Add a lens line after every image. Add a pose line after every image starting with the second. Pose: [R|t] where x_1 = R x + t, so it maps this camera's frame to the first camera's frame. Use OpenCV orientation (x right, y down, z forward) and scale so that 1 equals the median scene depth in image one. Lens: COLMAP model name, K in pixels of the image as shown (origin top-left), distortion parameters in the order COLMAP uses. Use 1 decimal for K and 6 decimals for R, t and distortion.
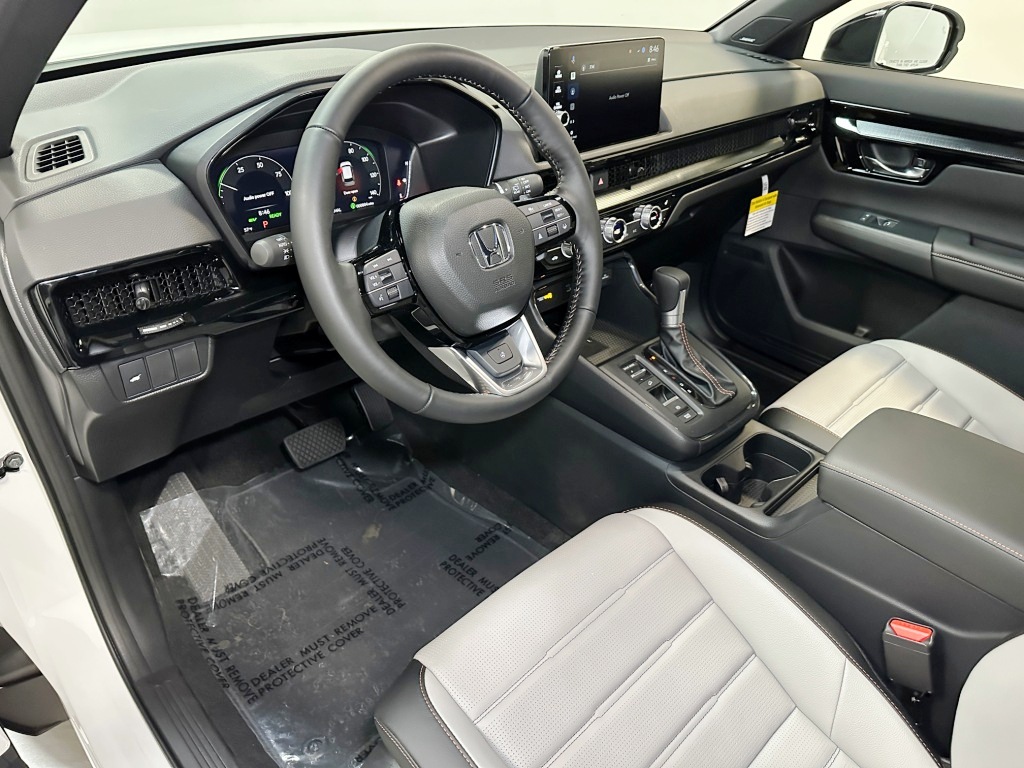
lens RADIAL K [[712.9, 0, 512.0], [0, 712.9, 384.0], [0, 0, 1]] dist [0.047786, -0.179364]
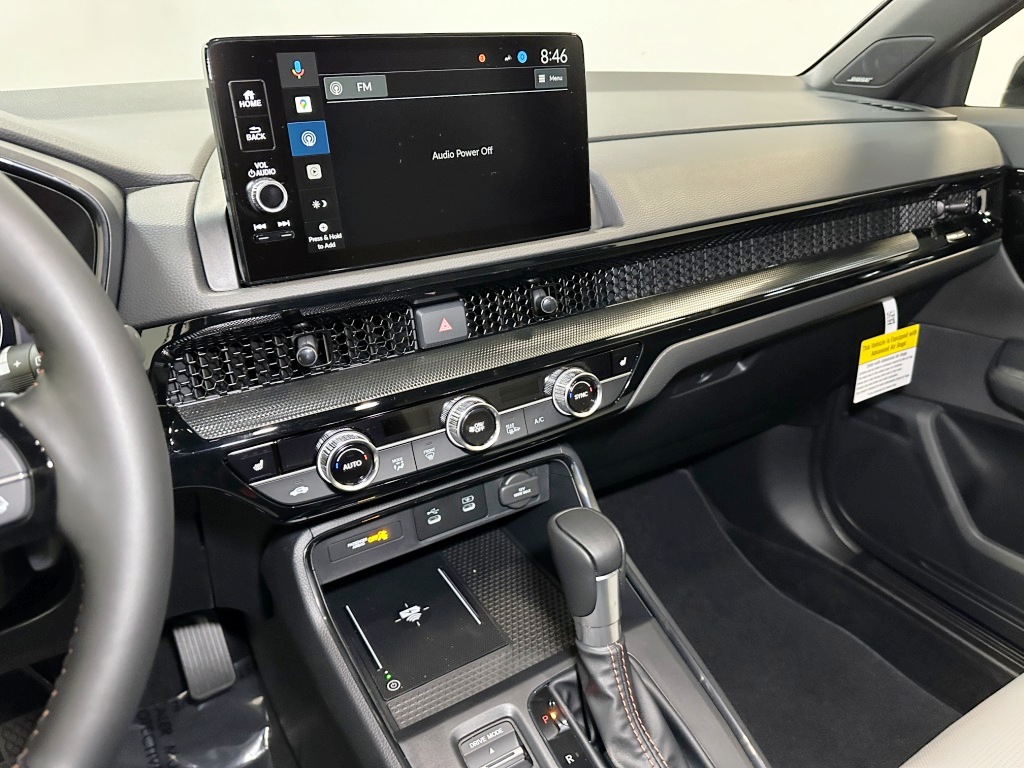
lens RADIAL K [[711.8, 0, 511.0], [0, 711.8, 354.4], [0, 0, 1]] dist [0.045647, -0.091060]
pose [[0.969300, 0.027942, -0.244290, 0.204937], [-0.070590, 0.983322, -0.167618, -0.133805], [0.235532, 0.179716, 0.955106, 0.398795]]
